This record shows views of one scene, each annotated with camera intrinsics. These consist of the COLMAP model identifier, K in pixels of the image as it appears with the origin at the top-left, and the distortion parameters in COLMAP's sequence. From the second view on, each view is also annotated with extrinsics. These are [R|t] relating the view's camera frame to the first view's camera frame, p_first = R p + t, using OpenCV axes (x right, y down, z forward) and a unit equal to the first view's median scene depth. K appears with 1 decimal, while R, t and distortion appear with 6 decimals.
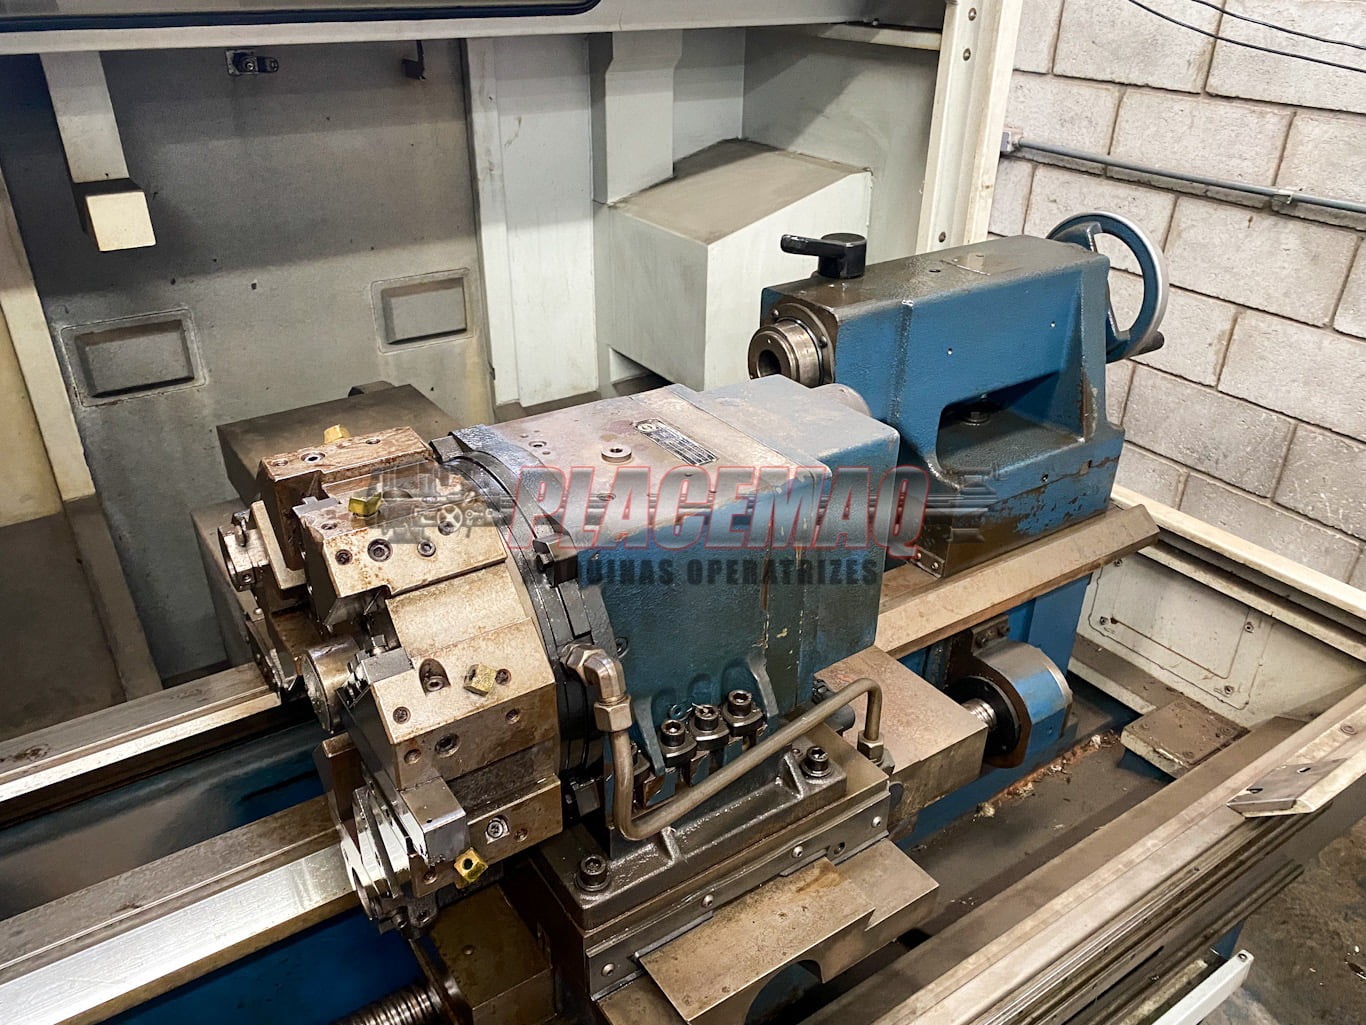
lens RADIAL K [[1045.1, 0, 688.5], [0, 1045.1, 517.7], [0, 0, 1]] dist [0.008274, -0.003179]
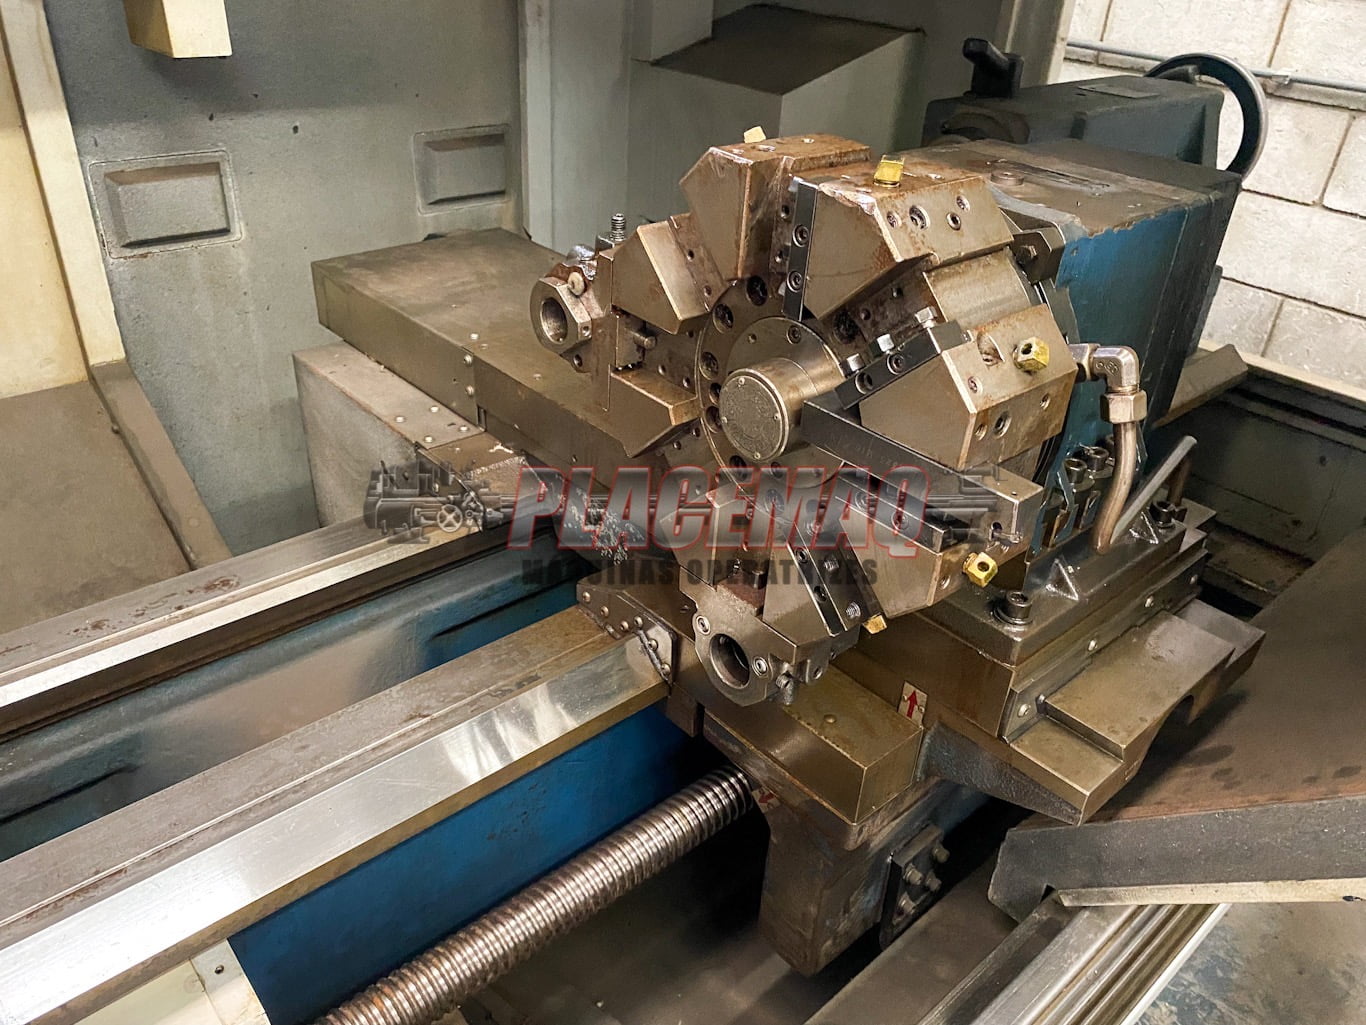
lens RADIAL K [[1045.1, 0, 688.5], [0, 1045.1, 517.7], [0, 0, 1]] dist [0.008274, -0.003179]
pose [[0.988677, -0.033551, 0.146262, -0.223519], [0.027677, 0.998734, 0.042016, 0.087586], [-0.147486, -0.037492, 0.988353, 0.039195]]
